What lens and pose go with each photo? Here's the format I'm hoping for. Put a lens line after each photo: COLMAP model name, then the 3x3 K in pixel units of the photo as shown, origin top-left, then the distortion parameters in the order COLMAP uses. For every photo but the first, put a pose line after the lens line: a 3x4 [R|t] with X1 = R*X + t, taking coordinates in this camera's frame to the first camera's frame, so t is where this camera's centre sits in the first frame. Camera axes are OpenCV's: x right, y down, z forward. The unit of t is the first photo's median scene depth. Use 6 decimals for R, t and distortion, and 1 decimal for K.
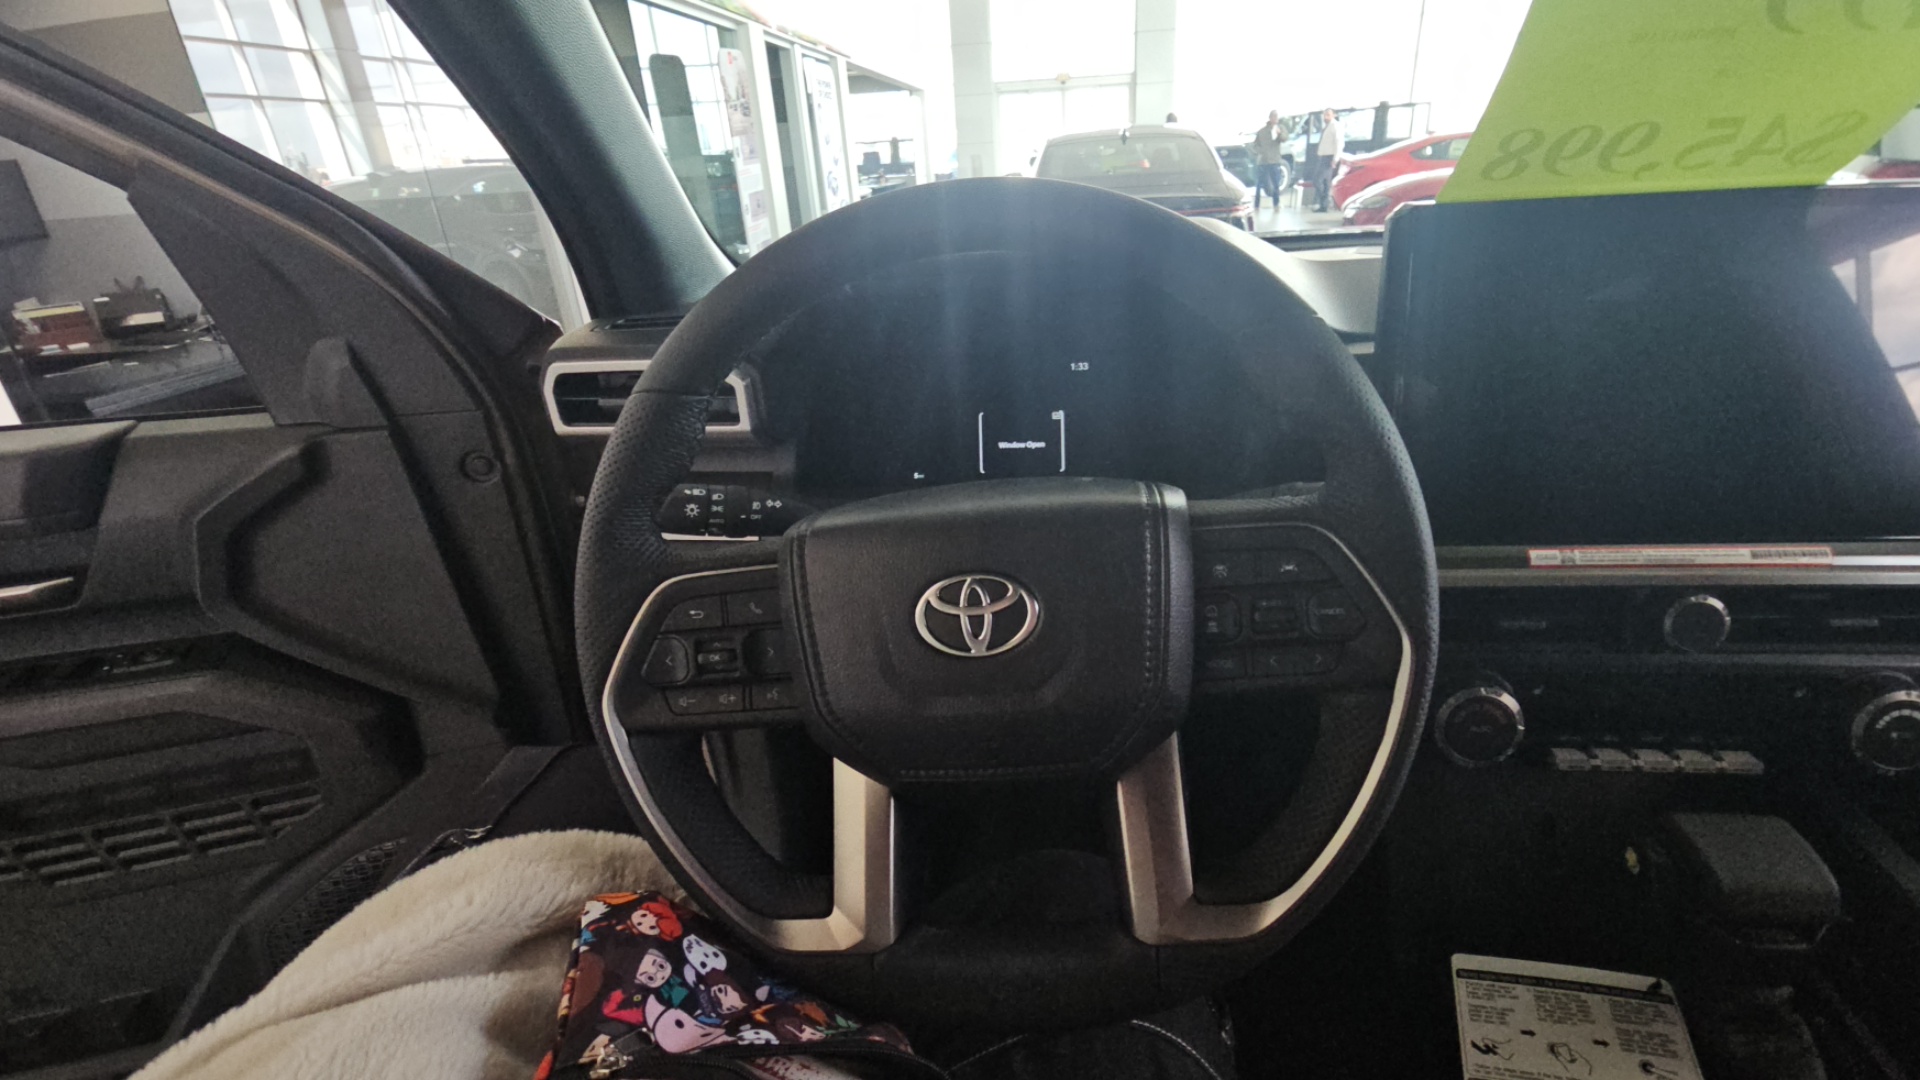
lens RADIAL K [[864.4, 0, 967.1], [0, 864.4, 546.9], [0, 0, 1]] dist [0.005757, -0.004057]
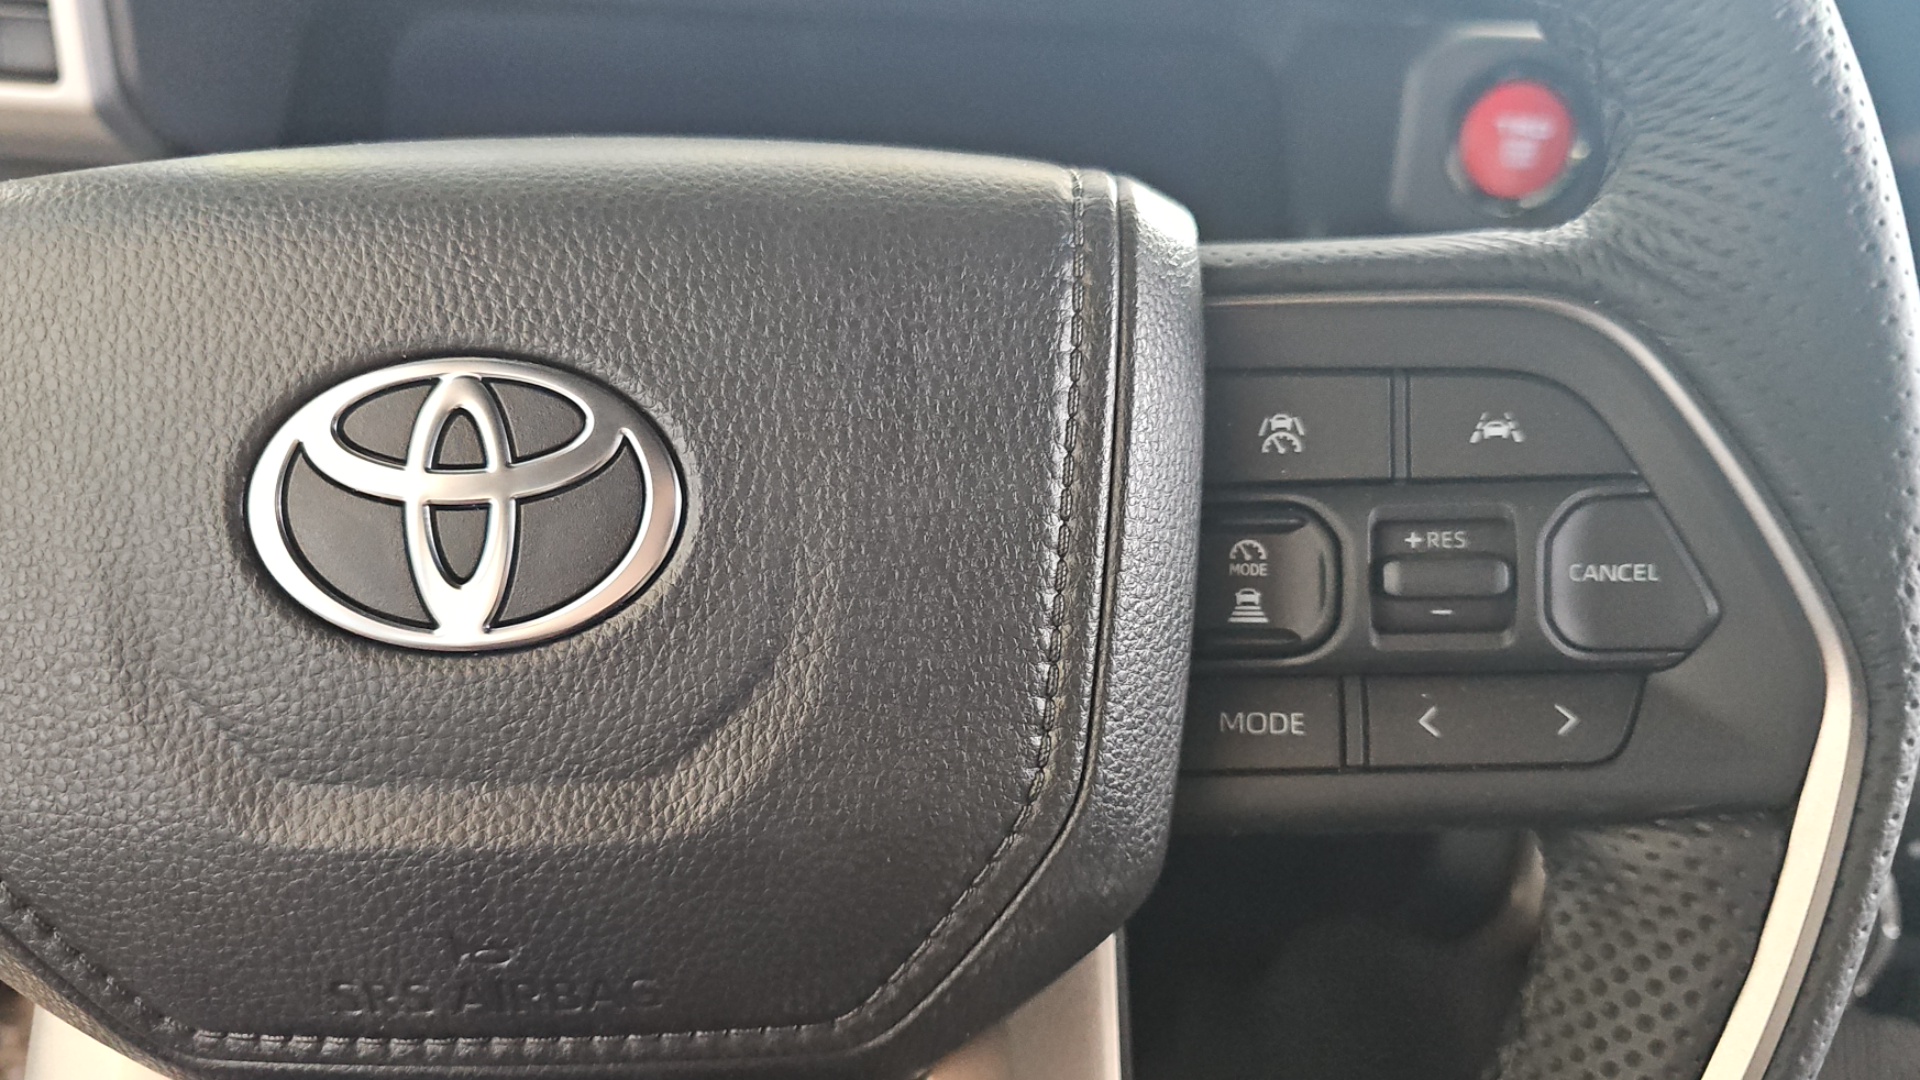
lens RADIAL K [[1464.8, 0, 950.6], [0, 1464.8, 533.3], [0, 0, 1]] dist [0.003353, -0.024053]
pose [[0.989841, 0.069232, 0.124181, 0.099556], [-0.065331, 0.997242, -0.035223, 0.085712], [-0.126277, 0.026753, 0.991634, 0.448760]]
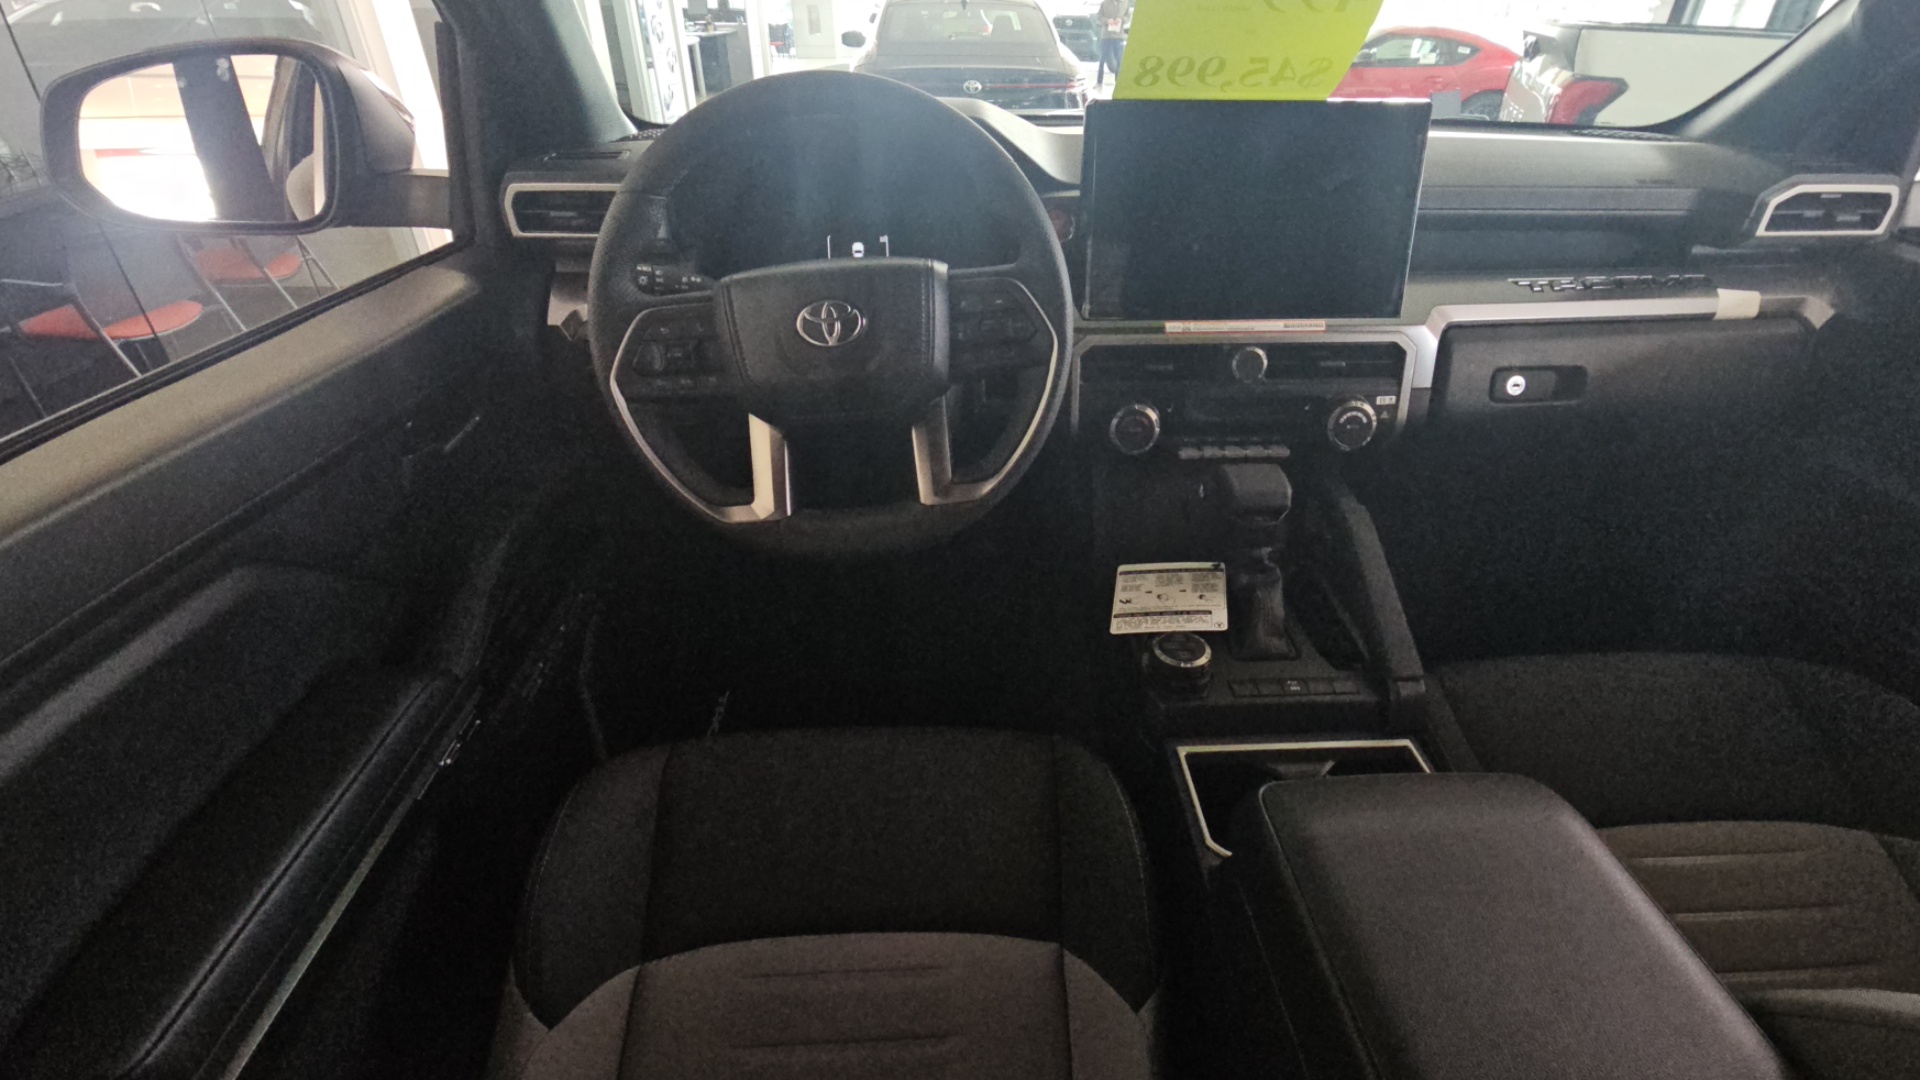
lens RADIAL K [[864.4, 0, 974.0], [0, 864.4, 549.8], [0, 0, 1]] dist [0.005757, -0.004057]
pose [[0.984009, -0.032780, 0.175075, -0.025143], [0.009326, 0.991053, 0.133142, 0.283625], [-0.177873, -0.129380, 0.975511, -0.826654]]
